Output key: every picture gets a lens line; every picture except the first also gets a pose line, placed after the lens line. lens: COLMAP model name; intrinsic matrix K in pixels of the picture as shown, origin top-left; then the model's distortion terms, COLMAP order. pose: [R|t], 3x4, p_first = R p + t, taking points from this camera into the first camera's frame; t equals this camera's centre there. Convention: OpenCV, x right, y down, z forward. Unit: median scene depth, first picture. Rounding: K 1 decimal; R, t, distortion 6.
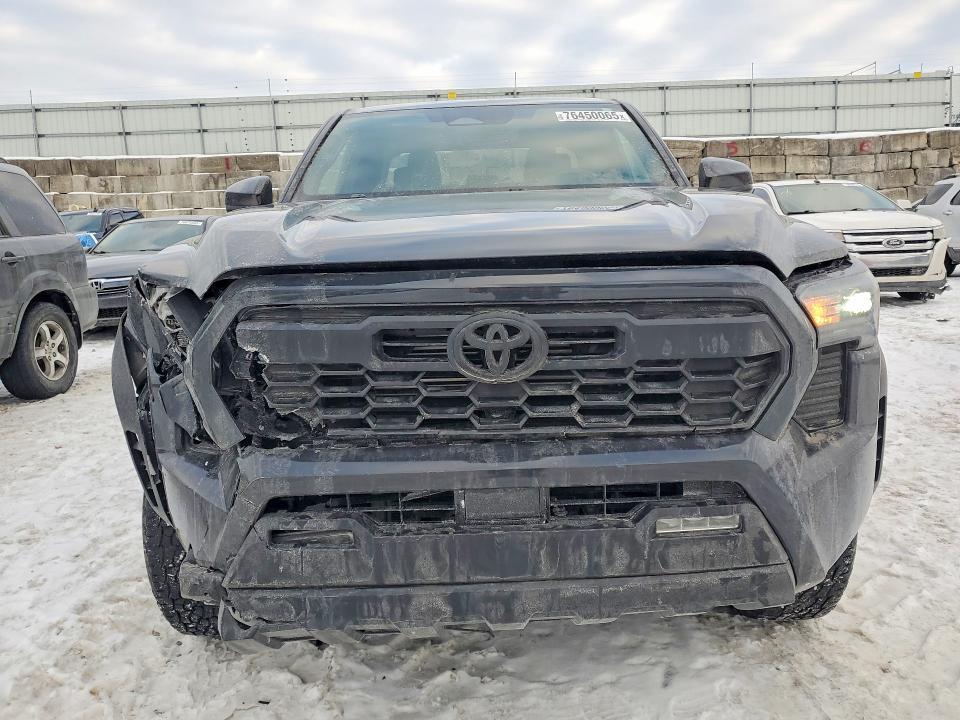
lens RADIAL K [[751.8, 0, 482.7], [0, 751.8, 351.5], [0, 0, 1]] dist [0.015824, 0.013274]
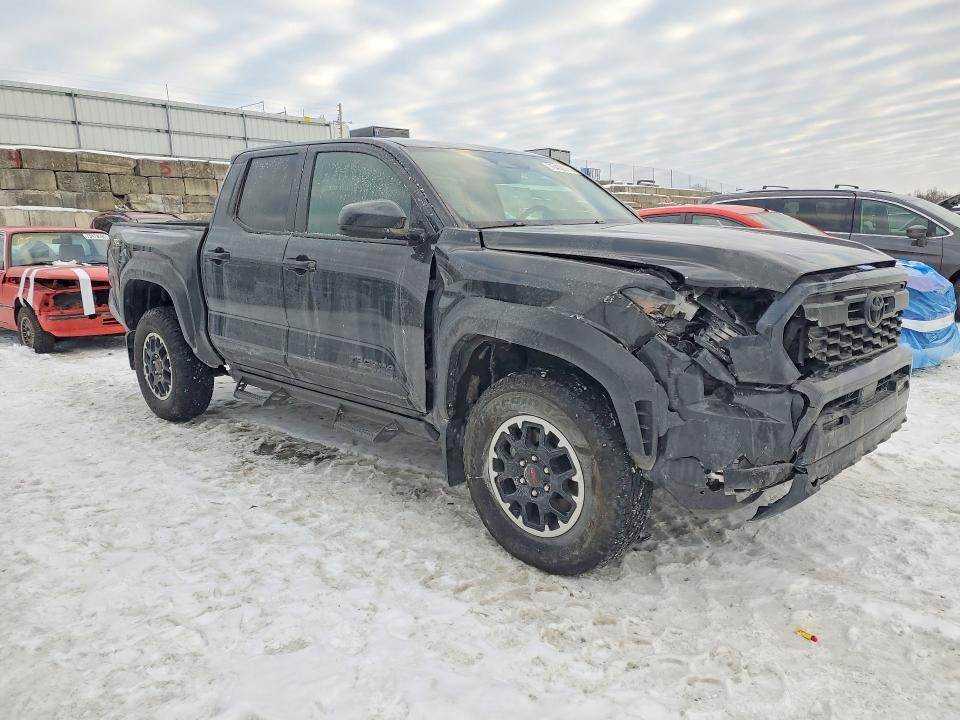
lens RADIAL K [[751.8, 0, 481.6], [0, 751.8, 366.1], [0, 0, 1]] dist [0.015824, 0.013274]
pose [[0.693307, -0.103510, 0.713170, -0.106172], [0.109576, 0.993265, 0.037639, -0.002295], [-0.712263, 0.052051, 0.699980, 0.018334]]
